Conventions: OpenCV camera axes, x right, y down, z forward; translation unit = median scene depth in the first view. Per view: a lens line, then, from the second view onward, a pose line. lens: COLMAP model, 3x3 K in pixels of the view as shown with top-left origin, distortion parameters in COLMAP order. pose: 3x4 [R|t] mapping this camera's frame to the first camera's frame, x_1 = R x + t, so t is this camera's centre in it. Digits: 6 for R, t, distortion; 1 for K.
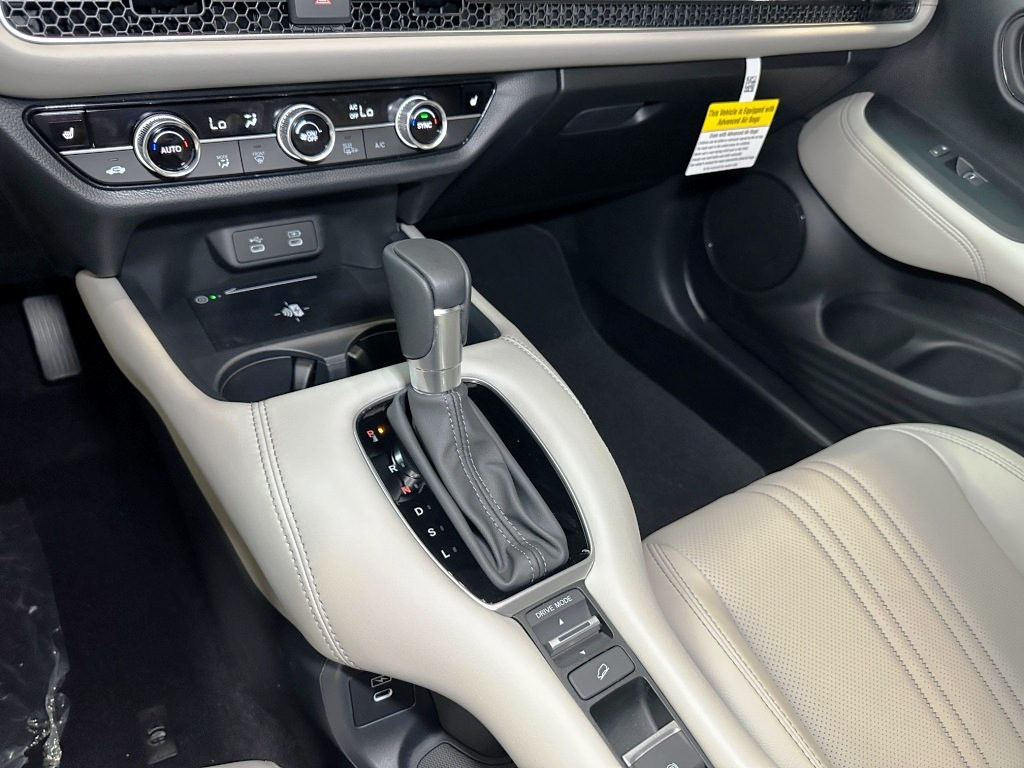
lens RADIAL K [[771.2, 0, 512.0], [0, 771.2, 384.0], [0, 0, 1]] dist [-0.001084, 0.000797]
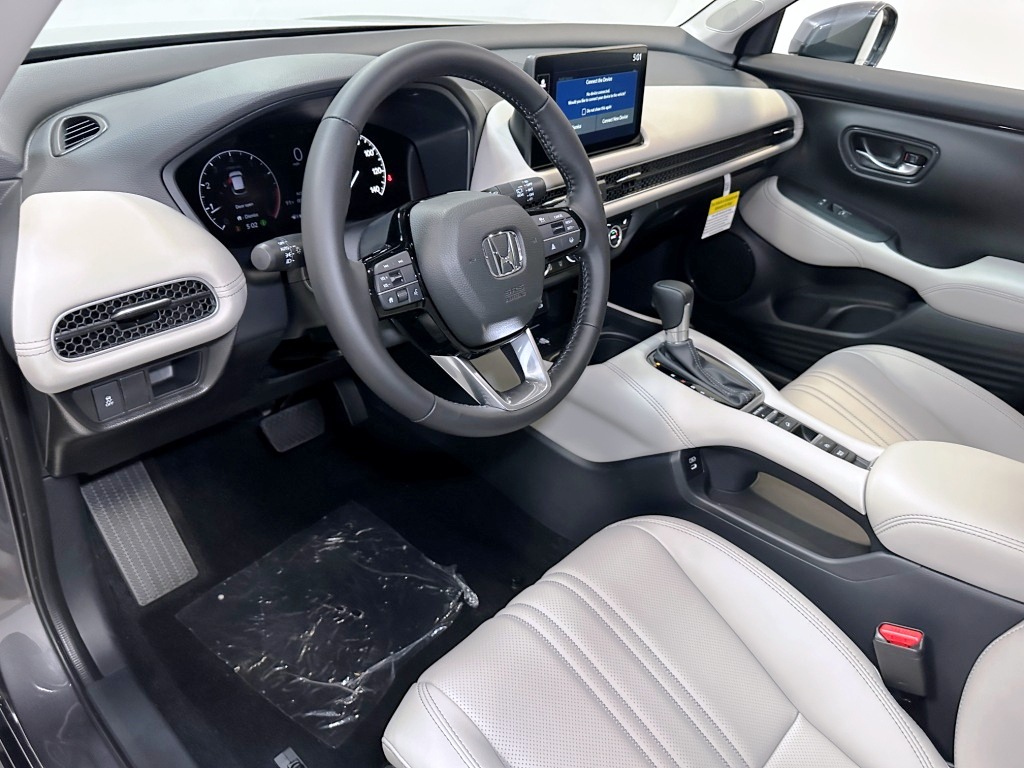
lens RADIAL K [[736.9, 0, 512.0], [0, 736.9, 384.0], [0, 0, 1]] dist [-0.001370, -0.000826]
pose [[0.972152, -0.198003, 0.125363, -0.482824], [0.209185, 0.974323, -0.083283, 0.112212], [-0.105654, 0.107188, 0.988609, -0.622294]]
